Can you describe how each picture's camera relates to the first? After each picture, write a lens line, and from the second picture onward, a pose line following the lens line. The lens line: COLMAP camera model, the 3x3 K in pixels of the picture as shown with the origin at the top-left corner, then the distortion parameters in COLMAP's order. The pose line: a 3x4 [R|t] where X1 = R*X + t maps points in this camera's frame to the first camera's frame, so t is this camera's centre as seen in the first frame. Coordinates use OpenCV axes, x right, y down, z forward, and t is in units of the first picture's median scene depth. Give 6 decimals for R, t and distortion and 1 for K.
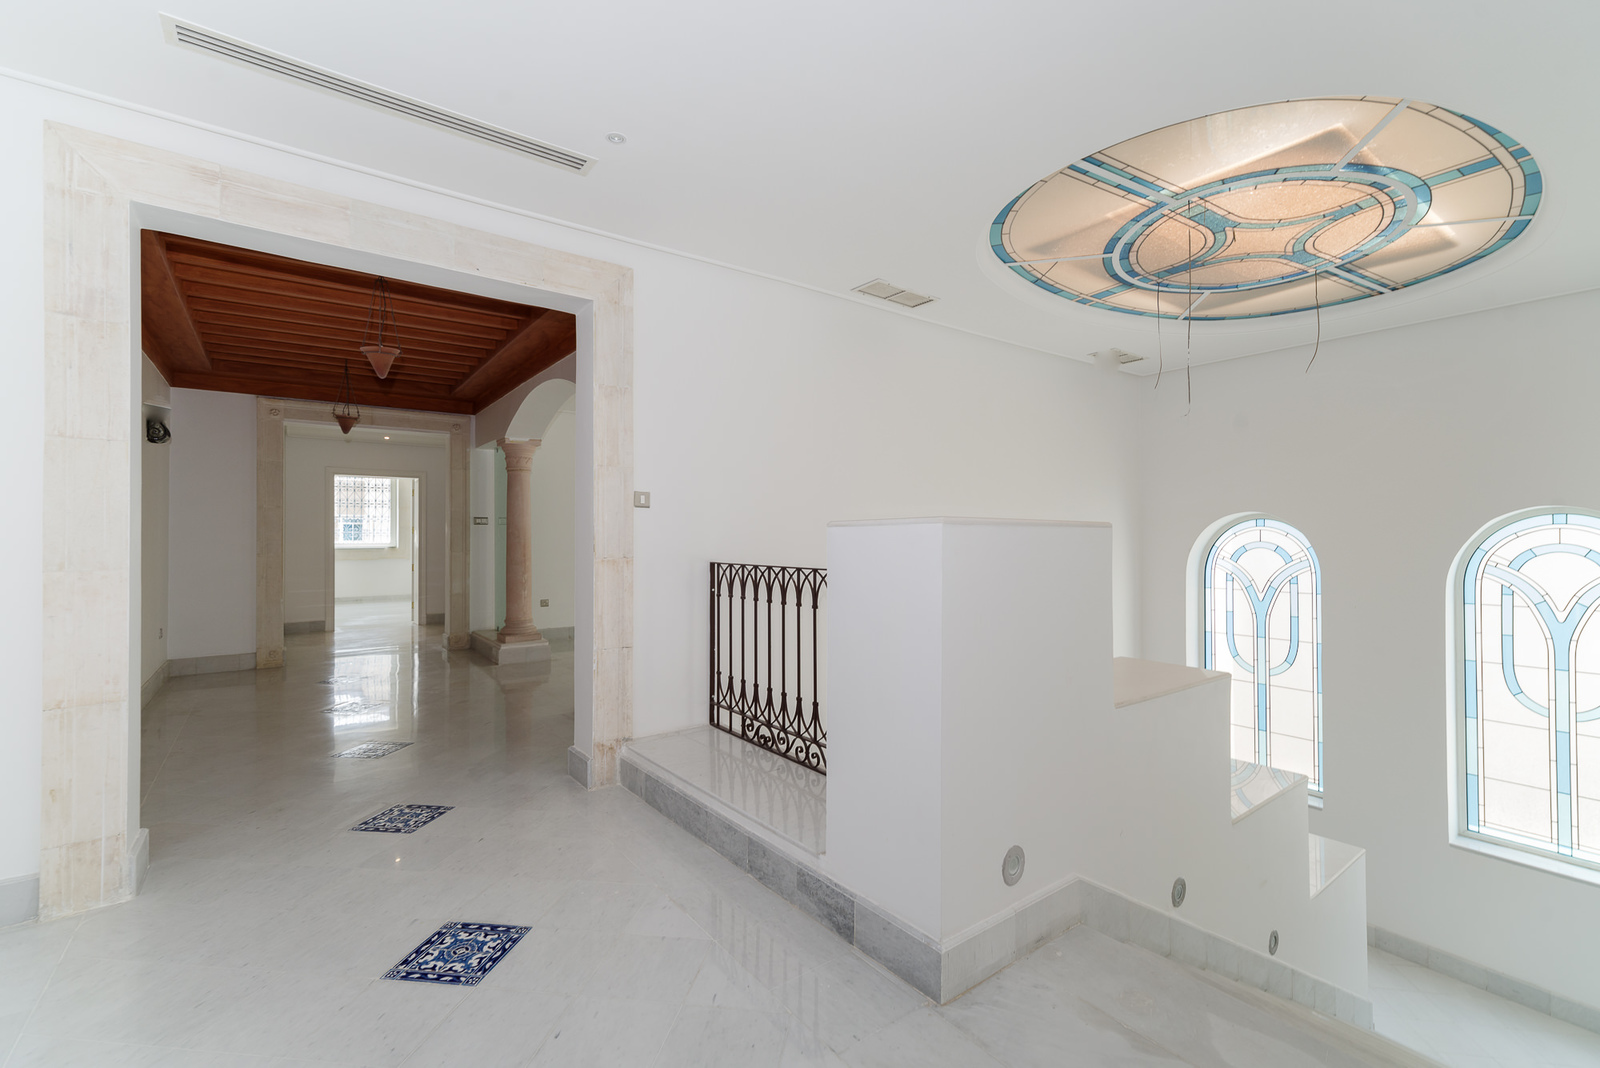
lens RADIAL K [[705.3, 0, 804.2], [0, 705.3, 537.3], [0, 0, 1]] dist [0.001495, 0.000352]
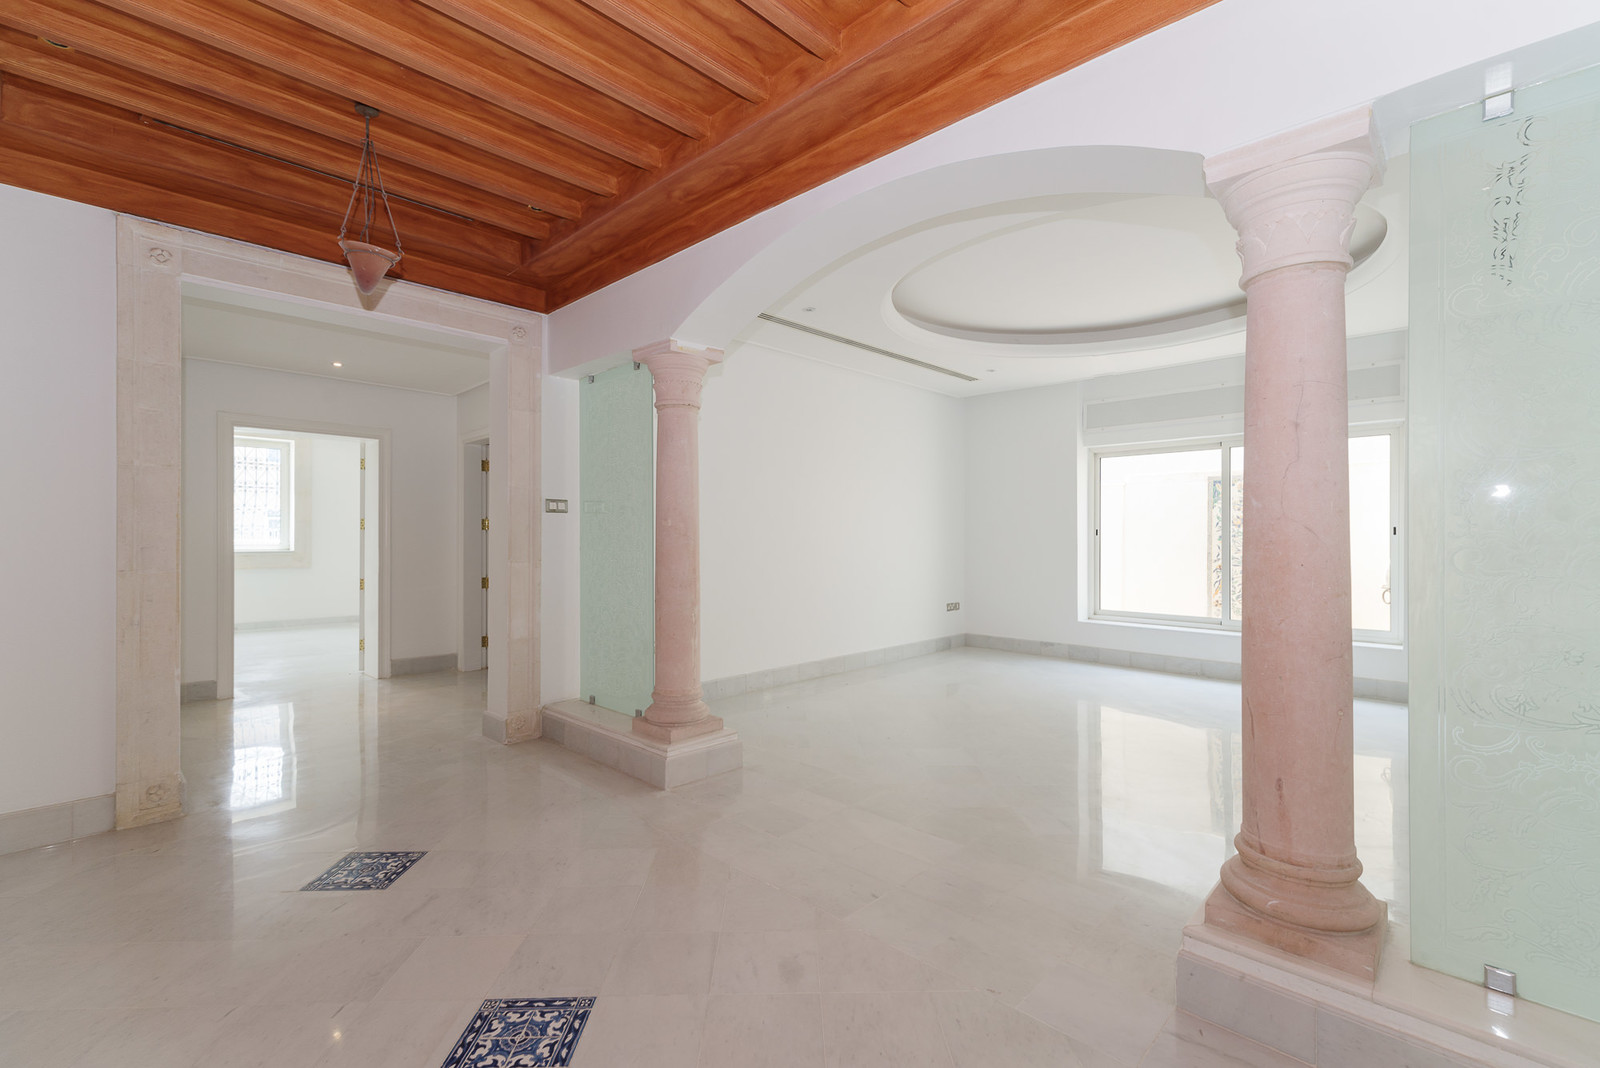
lens RADIAL K [[705.3, 0, 796.1], [0, 705.3, 541.4], [0, 0, 1]] dist [0.001495, 0.000352]
pose [[0.986275, 0.000106, 0.165111, -0.369519], [-0.001115, 0.999981, 0.006016, 0.000967], [-0.165108, -0.006117, 0.986257, 0.425642]]
